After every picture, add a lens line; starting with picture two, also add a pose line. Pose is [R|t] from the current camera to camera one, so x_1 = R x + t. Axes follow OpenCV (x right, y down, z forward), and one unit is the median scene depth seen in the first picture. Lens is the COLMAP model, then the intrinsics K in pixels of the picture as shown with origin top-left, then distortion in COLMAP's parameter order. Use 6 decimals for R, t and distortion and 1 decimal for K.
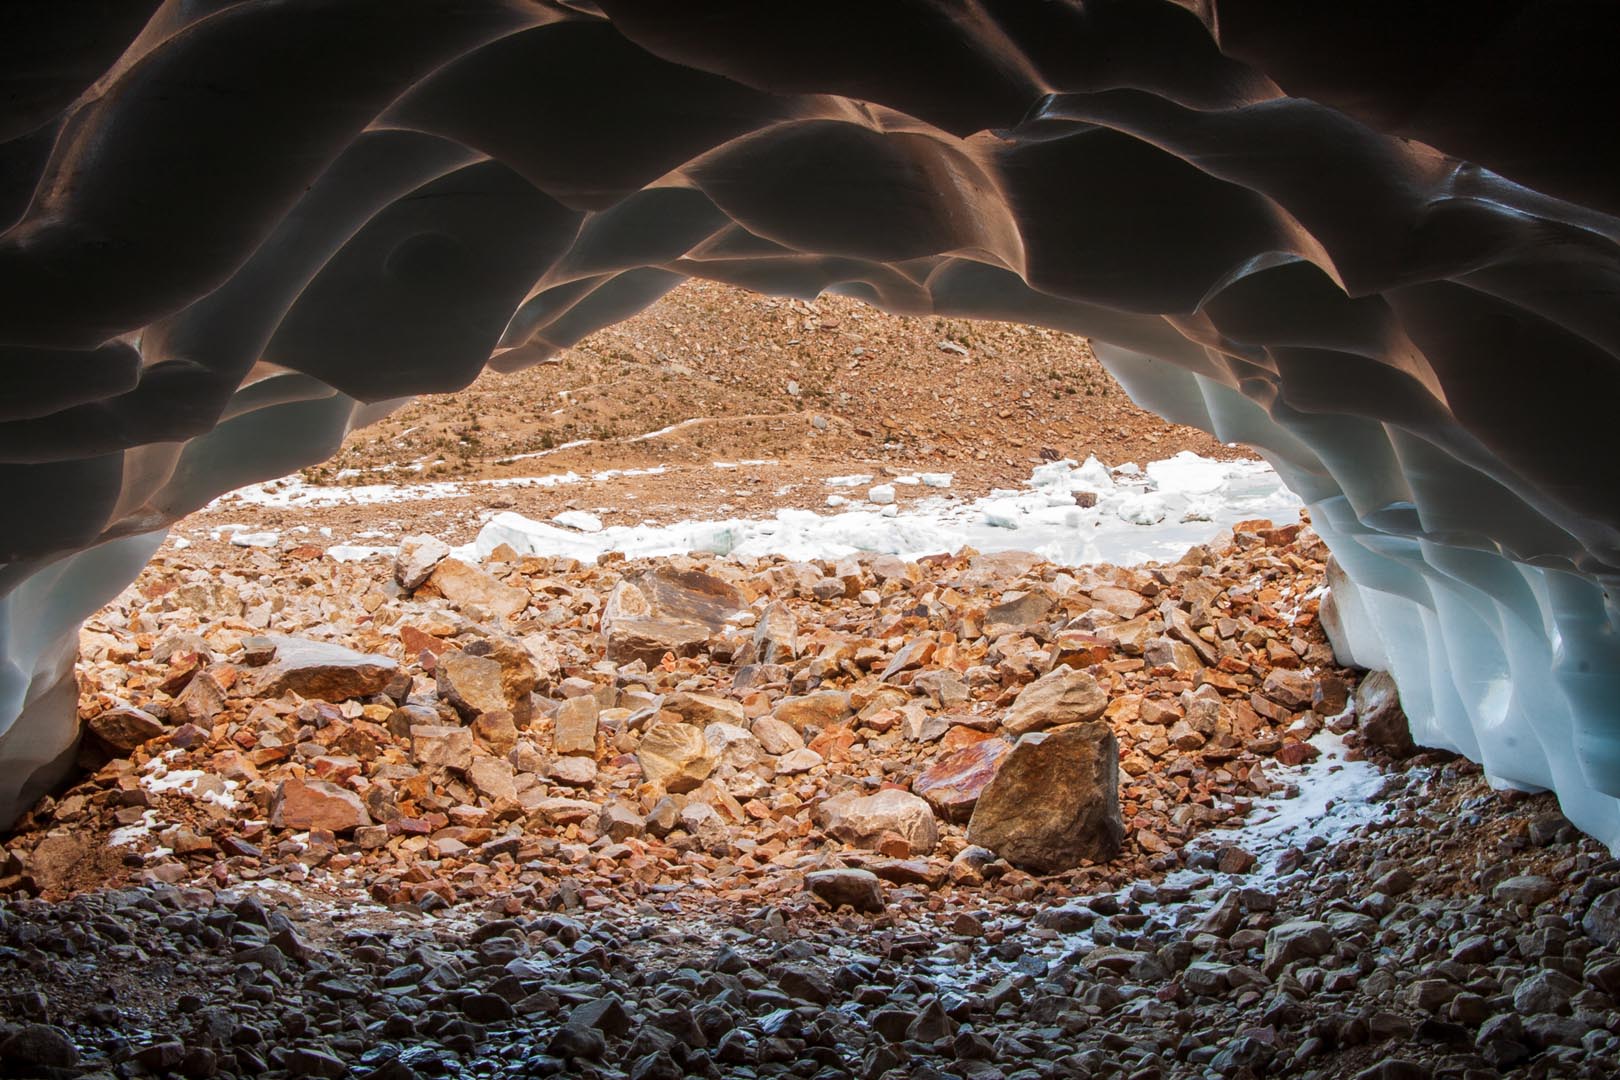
lens RADIAL K [[2843.0, 0, 804.8], [0, 2843.0, 526.5], [0, 0, 1]] dist [0.295250, 0.000000]
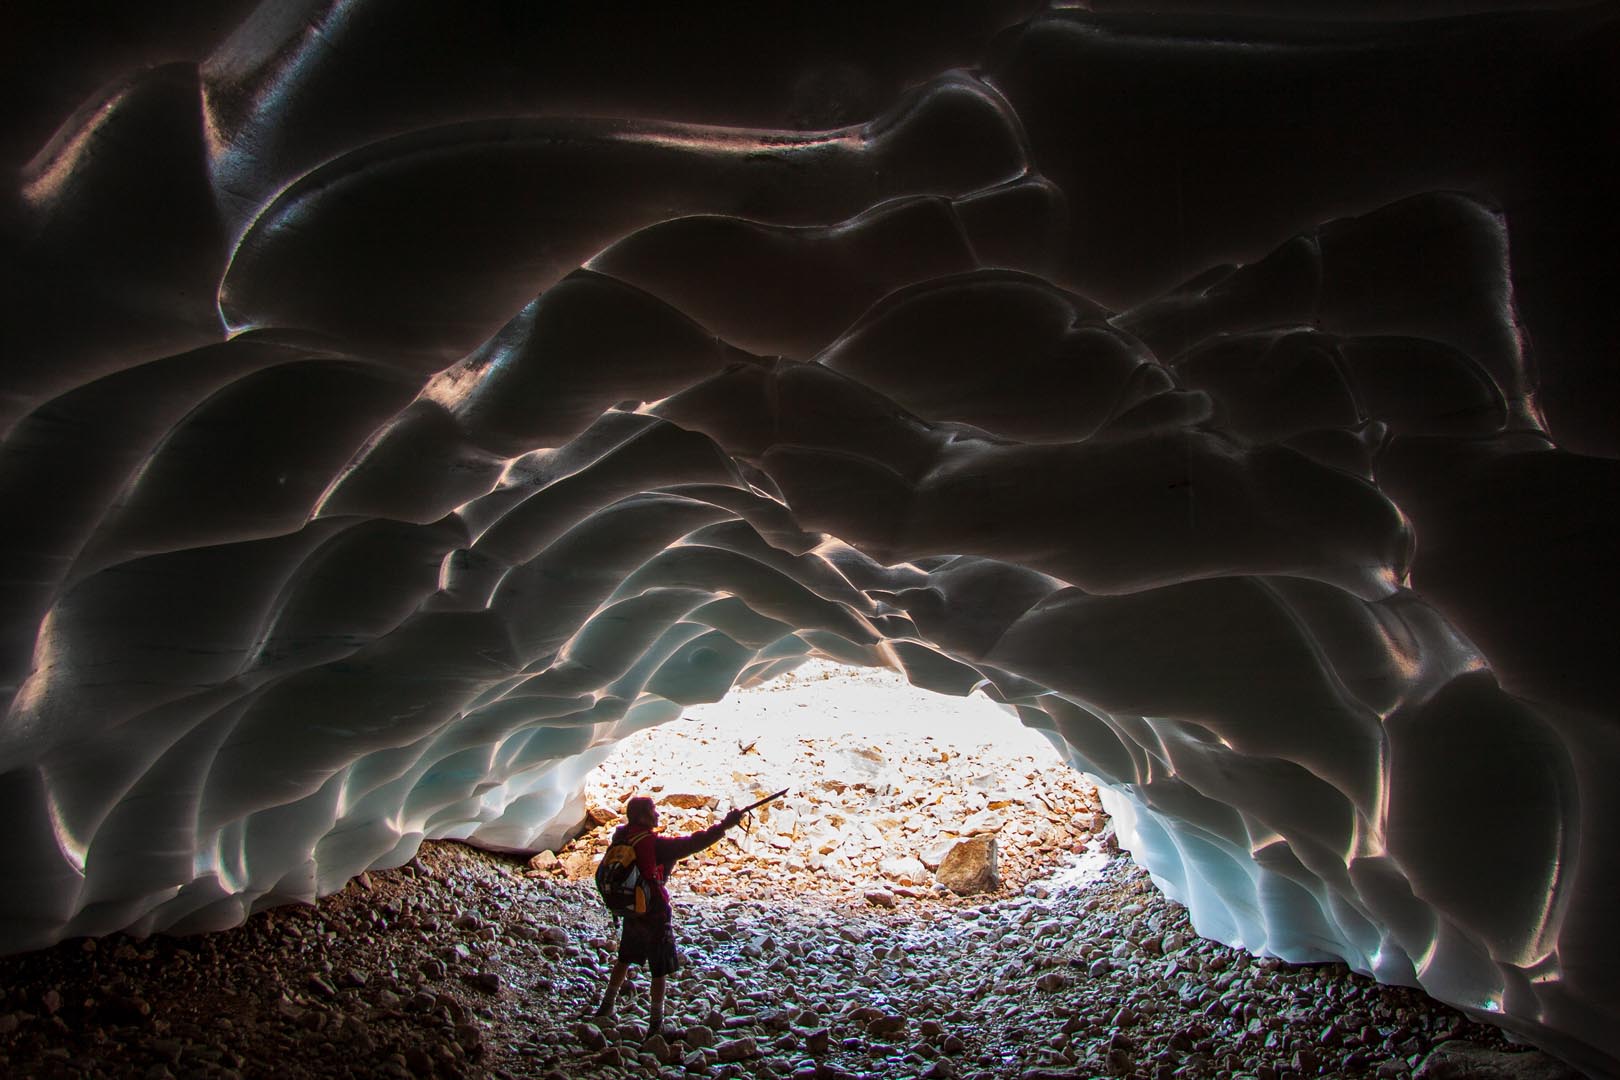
lens RADIAL K [[1269.7, 0, 806.3], [0, 1269.7, 536.5], [0, 0, 1]] dist [-0.109282, 0.027448]
pose [[0.994595, 0.032591, -0.098578, 0.045773], [-0.046844, 0.988187, -0.145921, -0.019367], [0.092658, 0.149750, 0.984373, -0.116356]]
